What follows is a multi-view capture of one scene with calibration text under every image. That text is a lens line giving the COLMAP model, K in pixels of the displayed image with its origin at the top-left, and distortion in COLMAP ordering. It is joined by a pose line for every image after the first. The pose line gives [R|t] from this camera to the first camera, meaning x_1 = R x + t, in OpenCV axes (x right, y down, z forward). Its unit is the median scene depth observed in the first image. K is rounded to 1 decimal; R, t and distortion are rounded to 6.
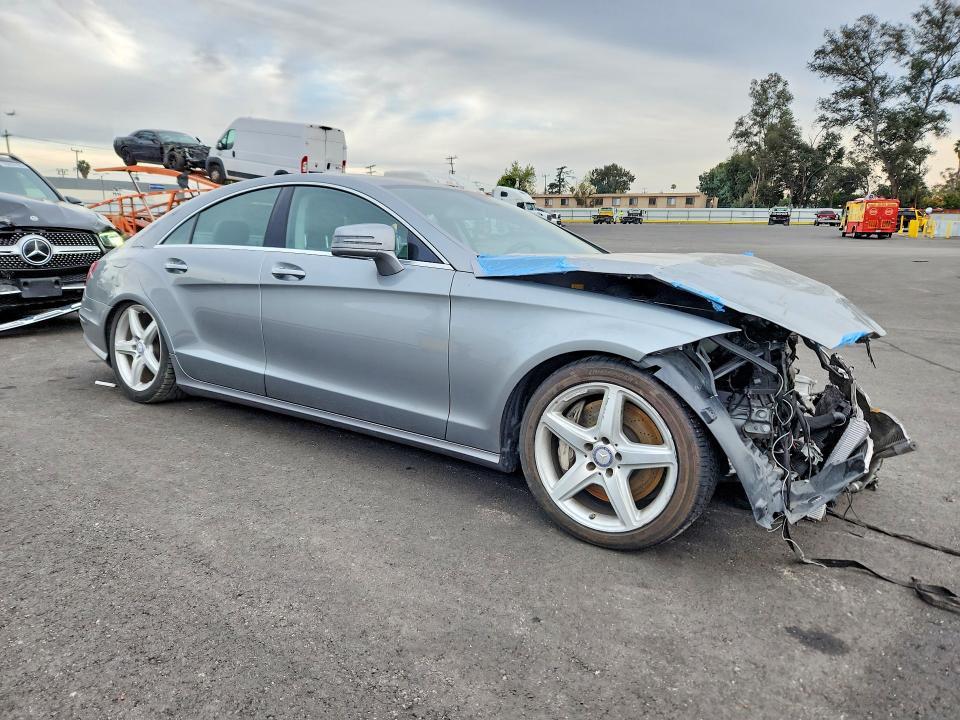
lens RADIAL K [[735.6, 0, 478.7], [0, 735.6, 356.8], [0, 0, 1]] dist [0.048511, -0.018244]
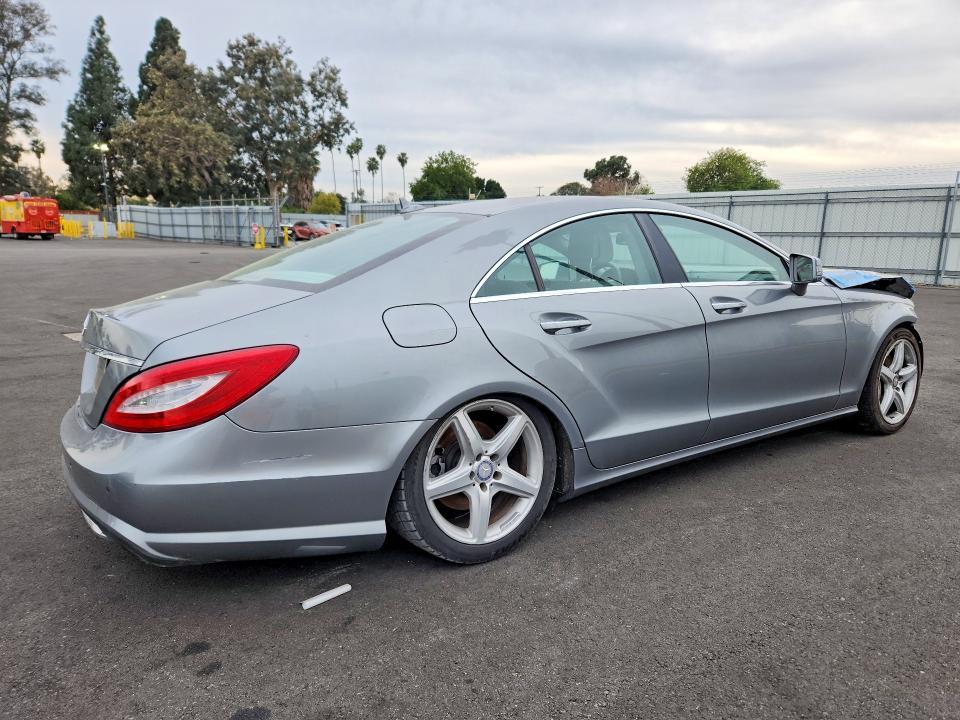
lens RADIAL K [[735.6, 0, 484.8], [0, 735.6, 355.1], [0, 0, 1]] dist [0.048511, -0.018244]
pose [[0.244865, -0.167922, 0.954905, -0.236405], [0.160427, 0.978329, 0.130904, -0.042537], [-0.956193, 0.121138, 0.266497, 0.194907]]
